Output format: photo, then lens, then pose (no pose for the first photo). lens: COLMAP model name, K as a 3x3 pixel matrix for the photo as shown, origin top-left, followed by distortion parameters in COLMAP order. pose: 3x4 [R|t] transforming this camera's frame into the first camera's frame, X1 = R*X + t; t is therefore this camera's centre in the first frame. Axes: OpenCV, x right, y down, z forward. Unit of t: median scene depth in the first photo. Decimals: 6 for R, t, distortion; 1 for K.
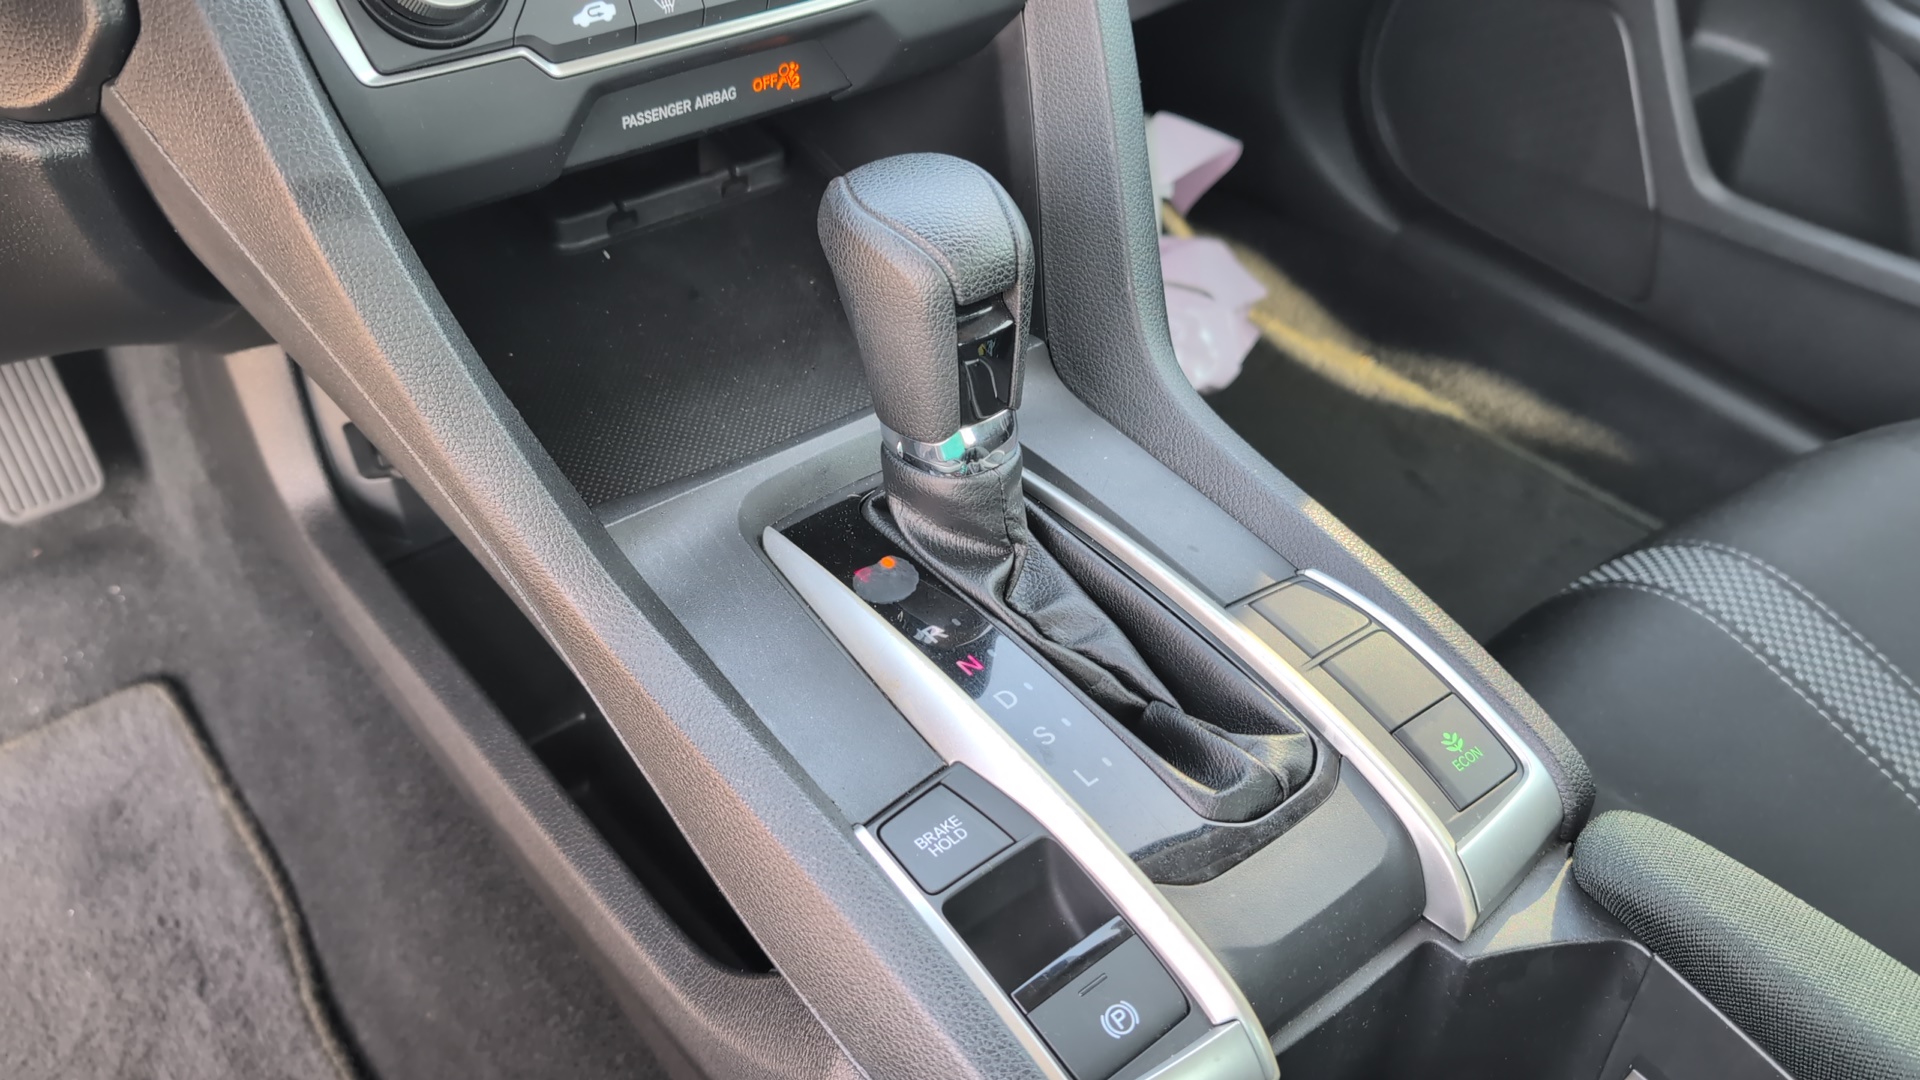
lens RADIAL K [[1623.3, 0, 948.7], [0, 1623.3, 539.4], [0, 0, 1]] dist [0.012530, -0.005301]
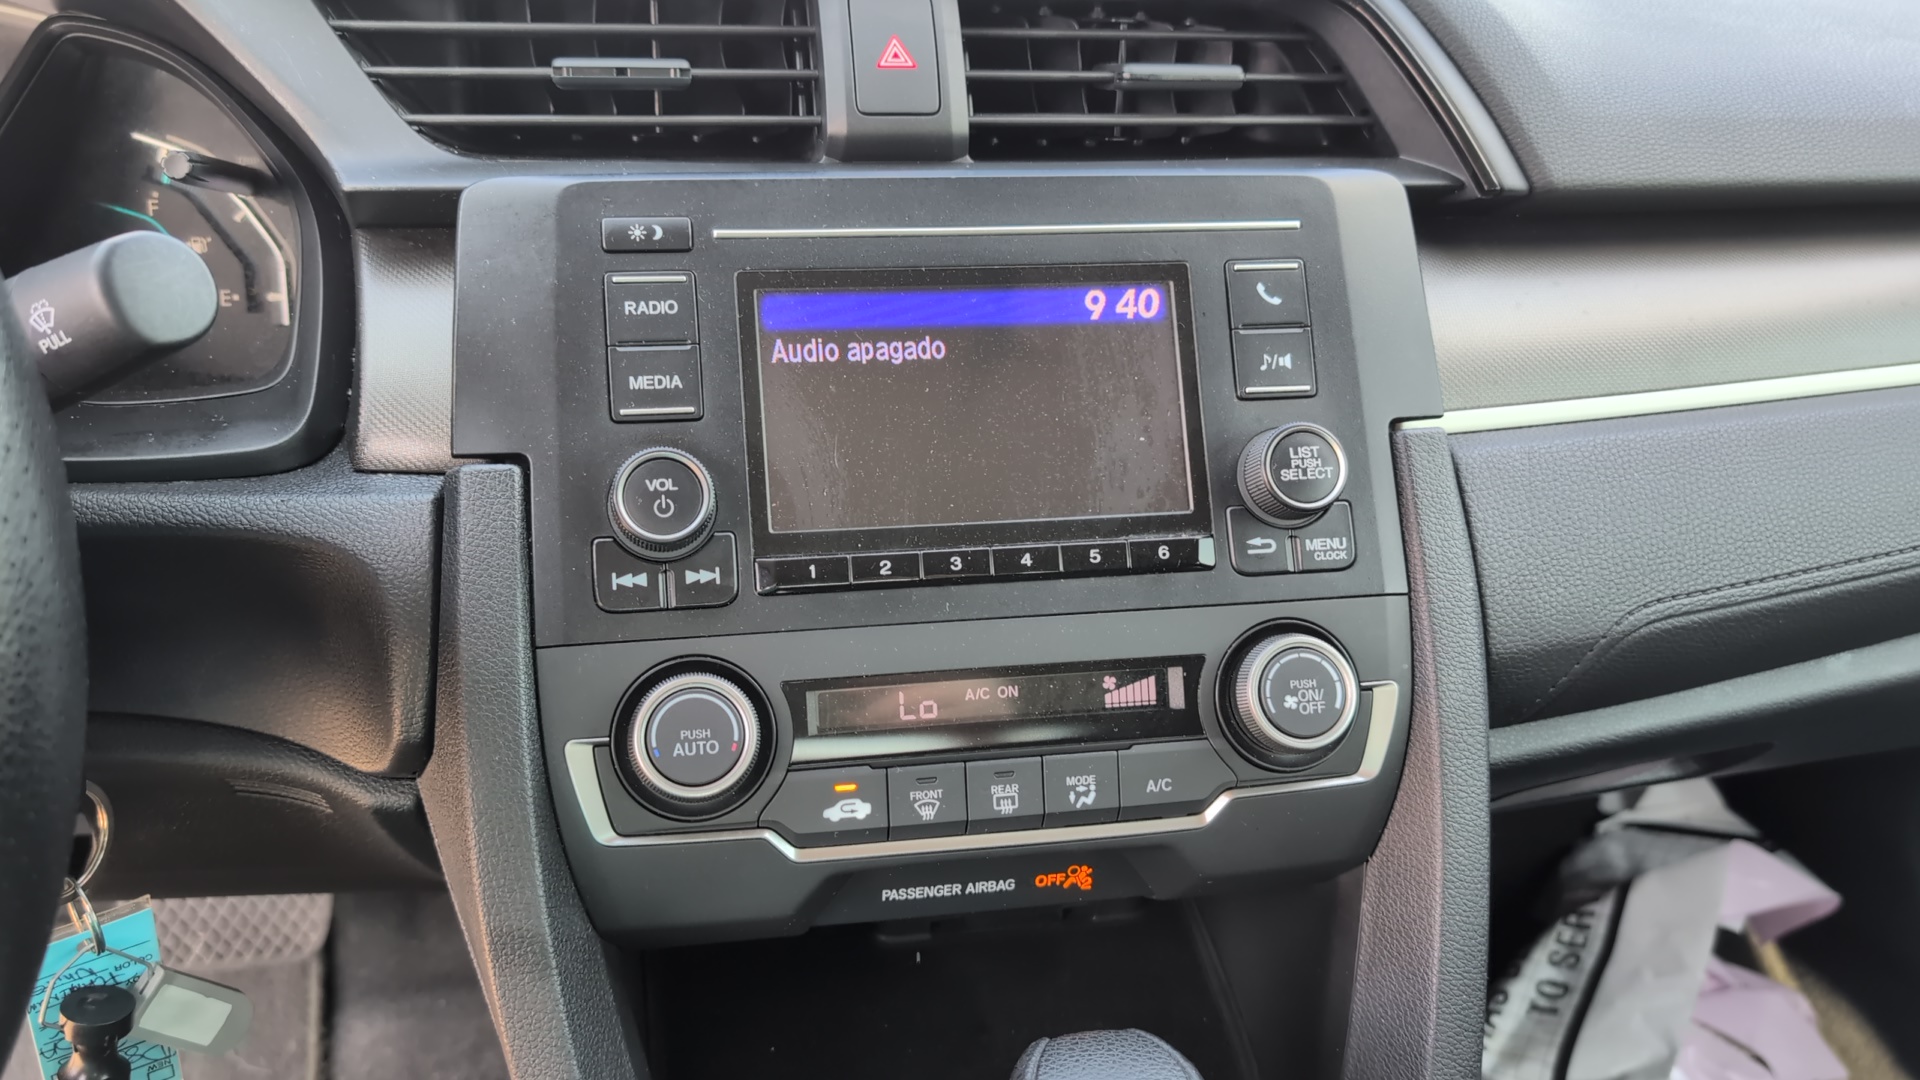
lens RADIAL K [[1623.3, 0, 948.7], [0, 1623.3, 539.4], [0, 0, 1]] dist [0.012530, -0.005301]
pose [[0.893634, 0.195037, -0.404201, 0.186233], [-0.297592, 0.931674, -0.208382, -0.263901], [0.335941, 0.306505, 0.890617, 0.082832]]
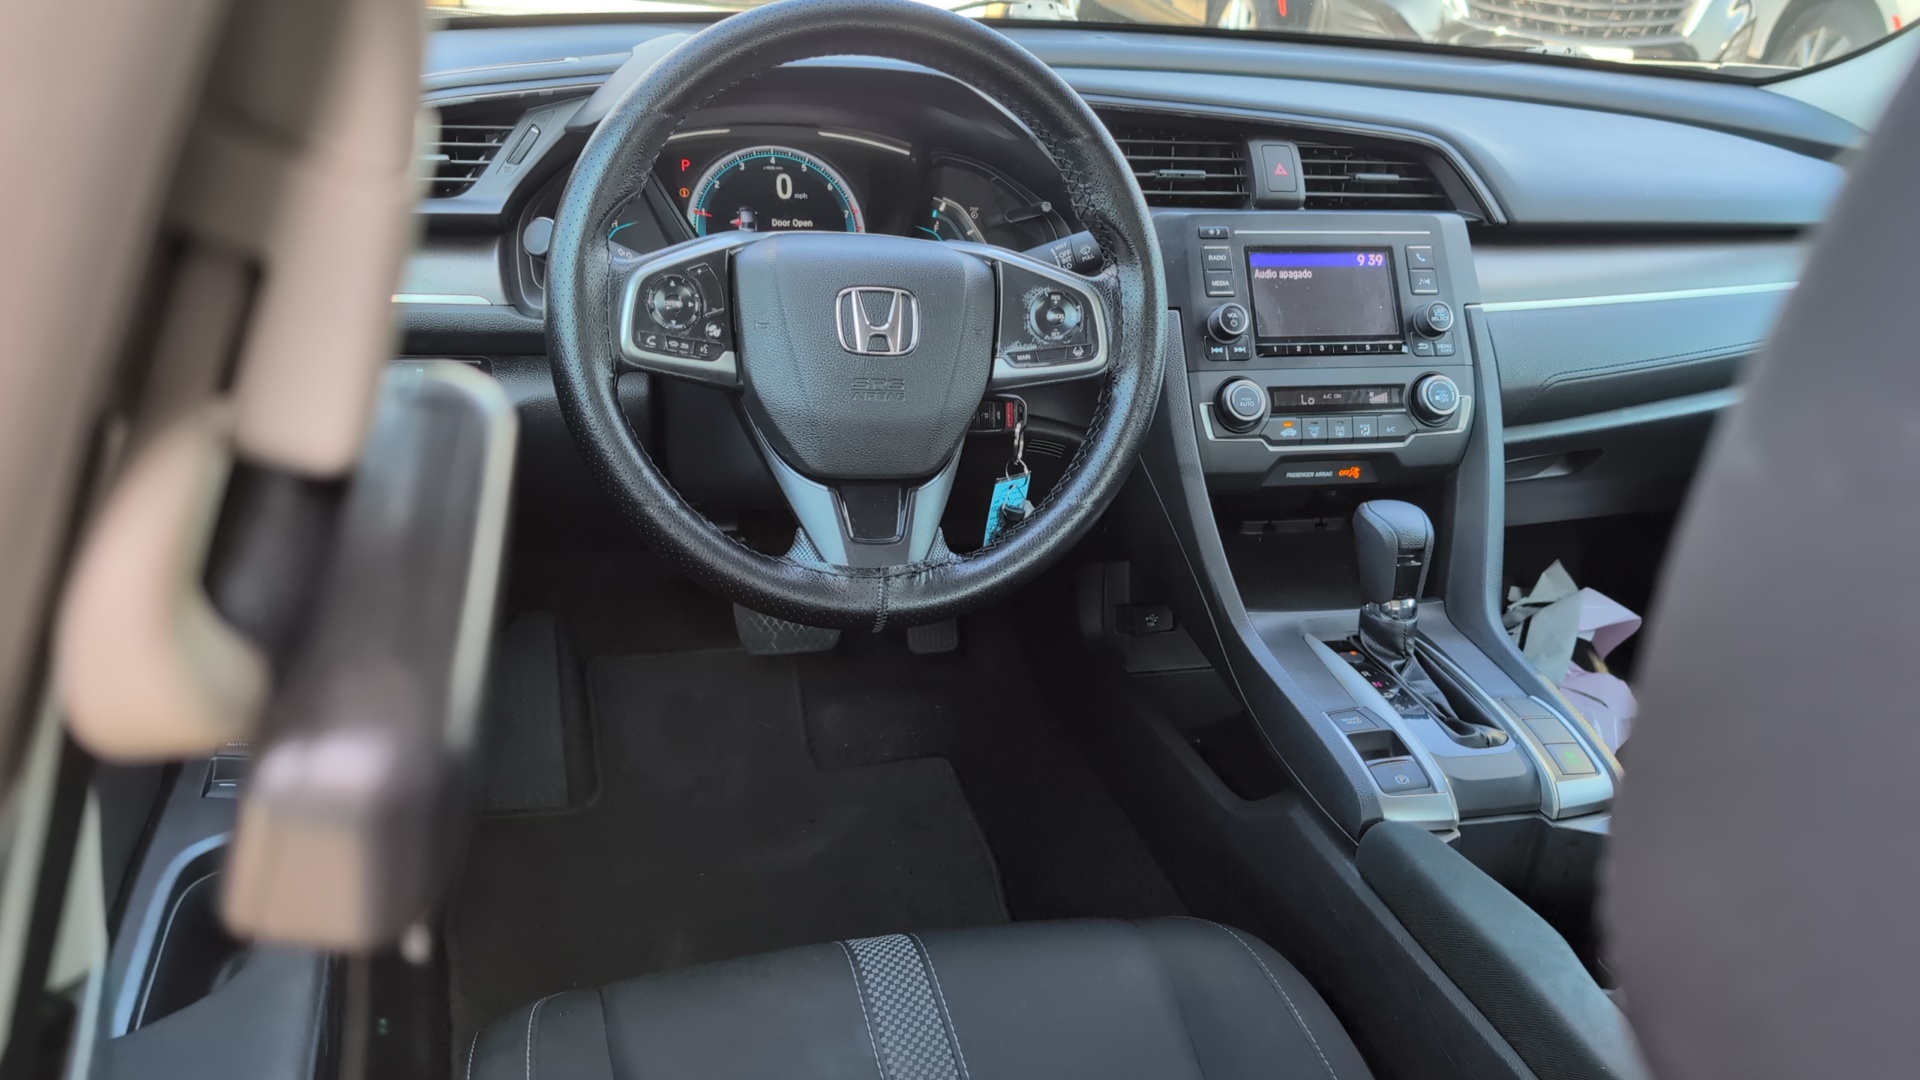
lens RADIAL K [[1478.5, 0, 962.8], [0, 1478.5, 513.2], [0, 0, 1]] dist [-0.000467, -0.002502]
pose [[0.917834, 0.171278, -0.358111, 0.187509], [-0.277558, 0.921849, -0.270474, 0.598295], [0.283798, 0.347647, 0.893644, -1.278847]]
